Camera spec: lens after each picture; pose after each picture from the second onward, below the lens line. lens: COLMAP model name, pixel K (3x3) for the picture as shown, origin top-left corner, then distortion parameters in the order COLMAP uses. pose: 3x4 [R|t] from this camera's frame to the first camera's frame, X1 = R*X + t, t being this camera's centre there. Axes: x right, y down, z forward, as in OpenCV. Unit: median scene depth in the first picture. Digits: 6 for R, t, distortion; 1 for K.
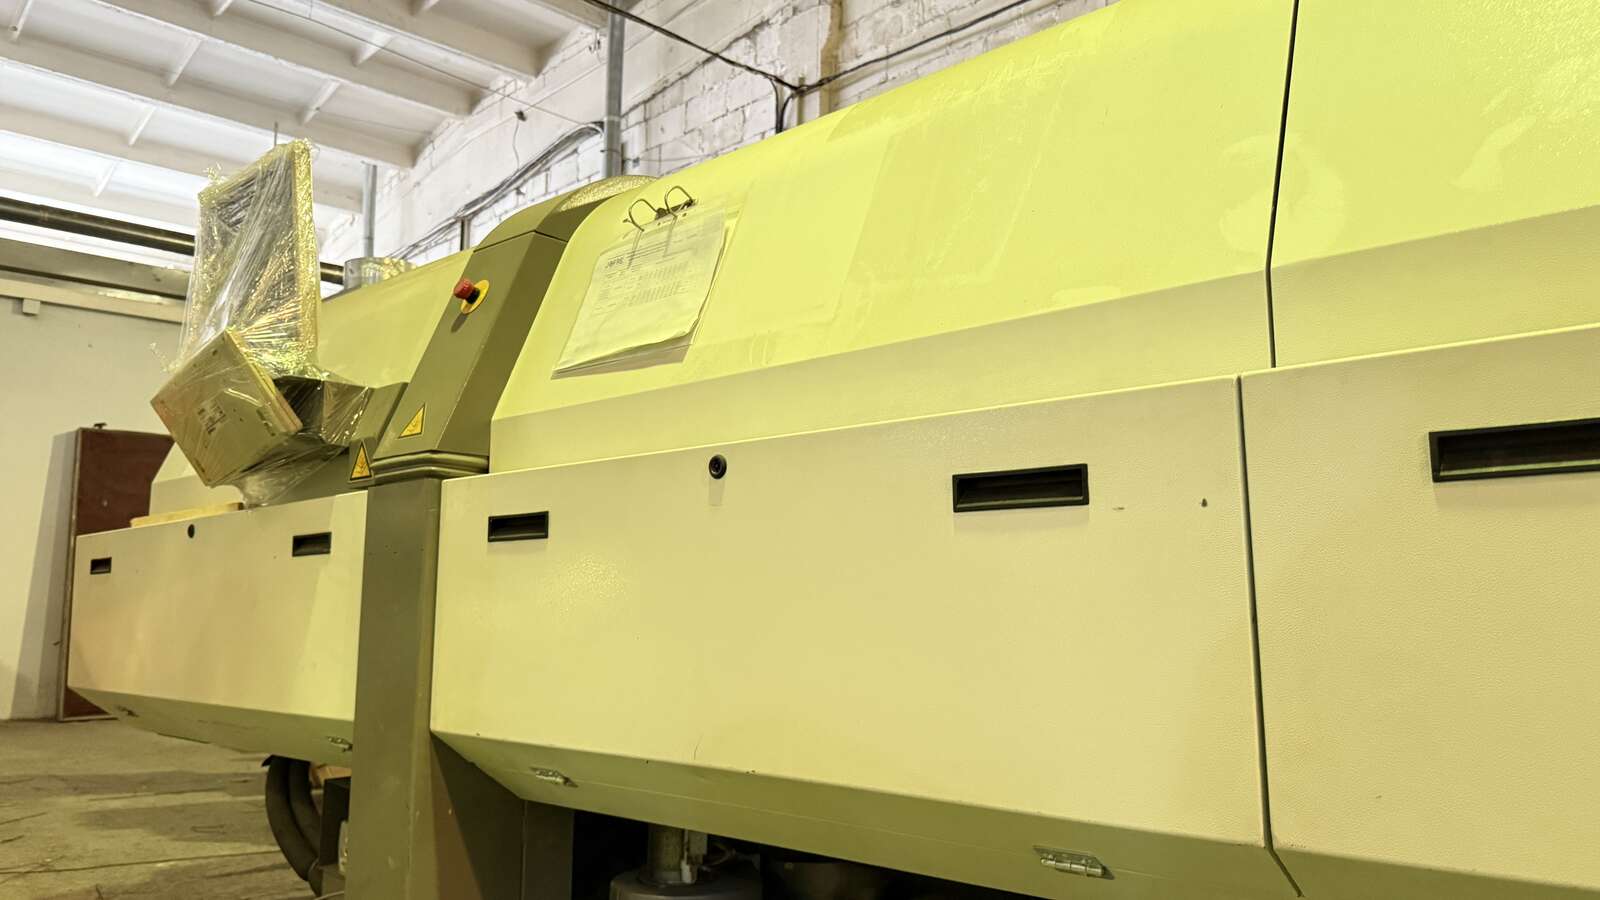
lens RADIAL K [[1134.2, 0, 804.1], [0, 1134.2, 442.0], [0, 0, 1]] dist [0.090082, -0.138729]
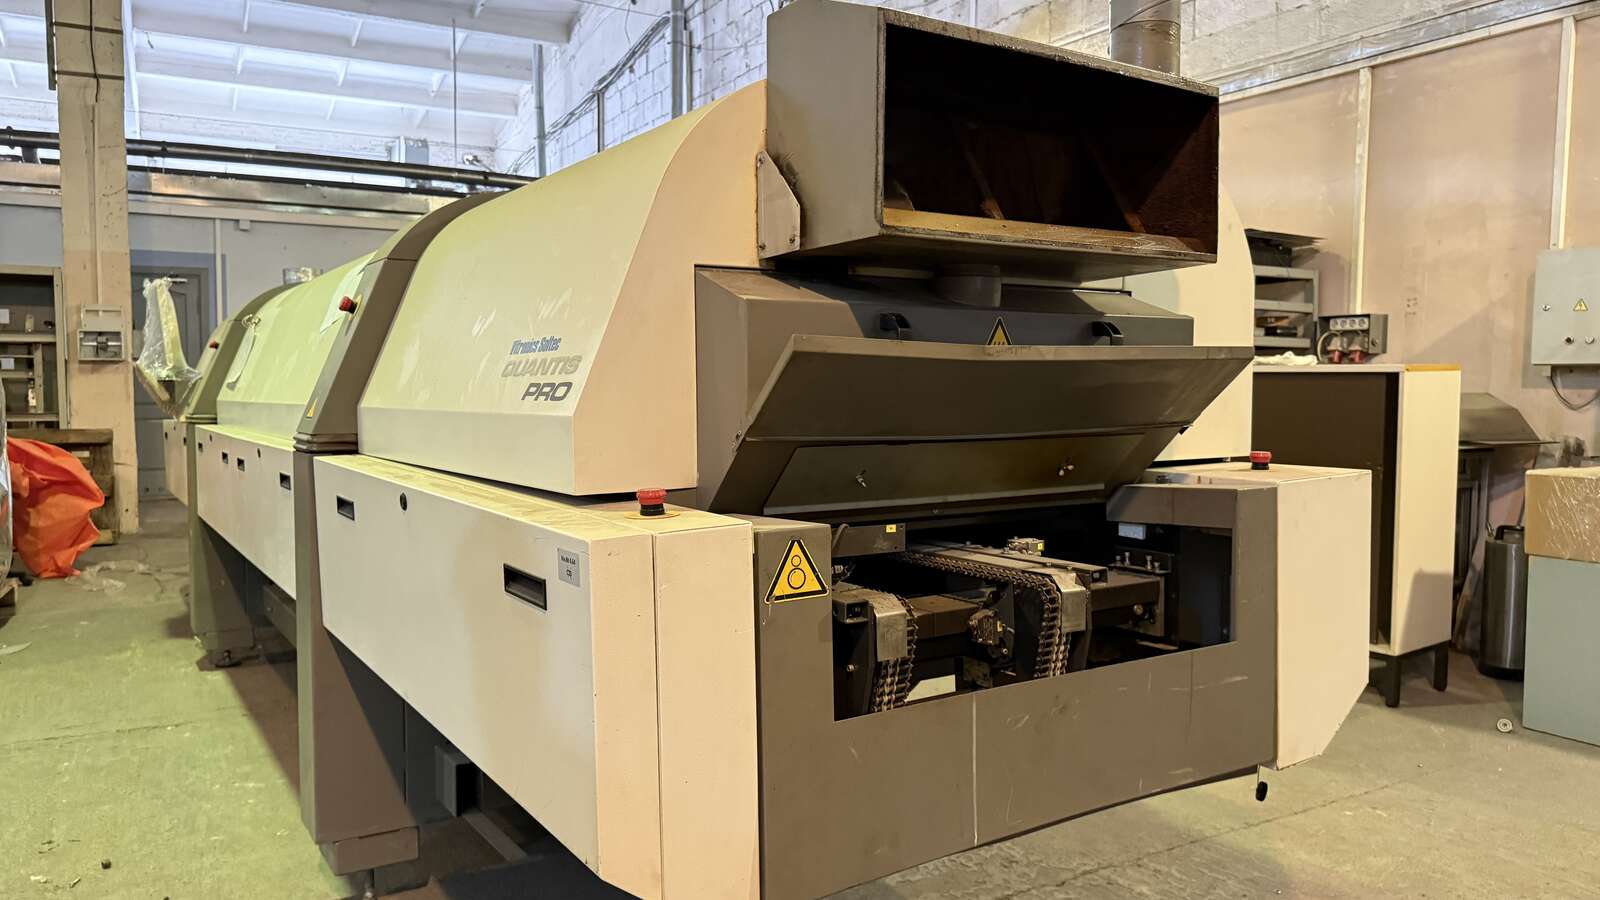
lens RADIAL K [[1142.6, 0, 793.6], [0, 1142.6, 455.1], [0, 0, 1]] dist [0.055218, -0.069864]
pose [[0.964168, 0.016222, -0.264795, 0.276511], [0.036110, 0.980814, 0.191573, -0.057307], [0.262822, -0.194270, 0.945084, -0.190371]]
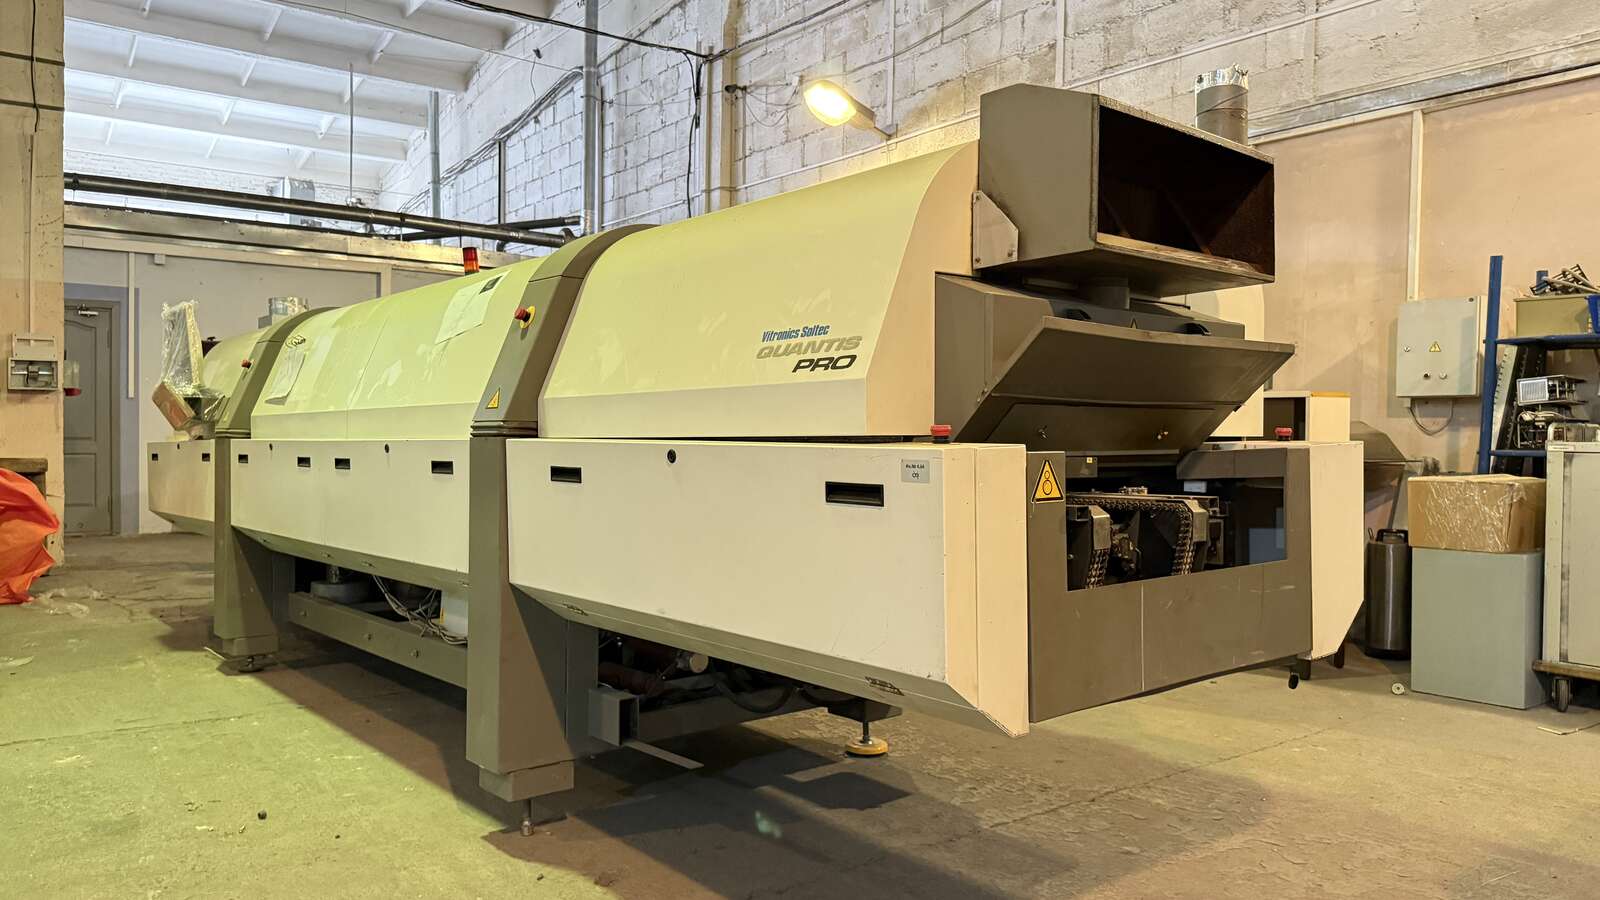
lens RADIAL K [[1142.6, 0, 793.6], [0, 1142.6, 455.1], [0, 0, 1]] dist [0.055218, -0.069864]
pose [[0.990230, 0.006758, -0.139280, 0.229265], [0.014194, 0.988753, 0.148884, -0.052101], [0.138720, -0.149406, 0.978997, -0.254039]]
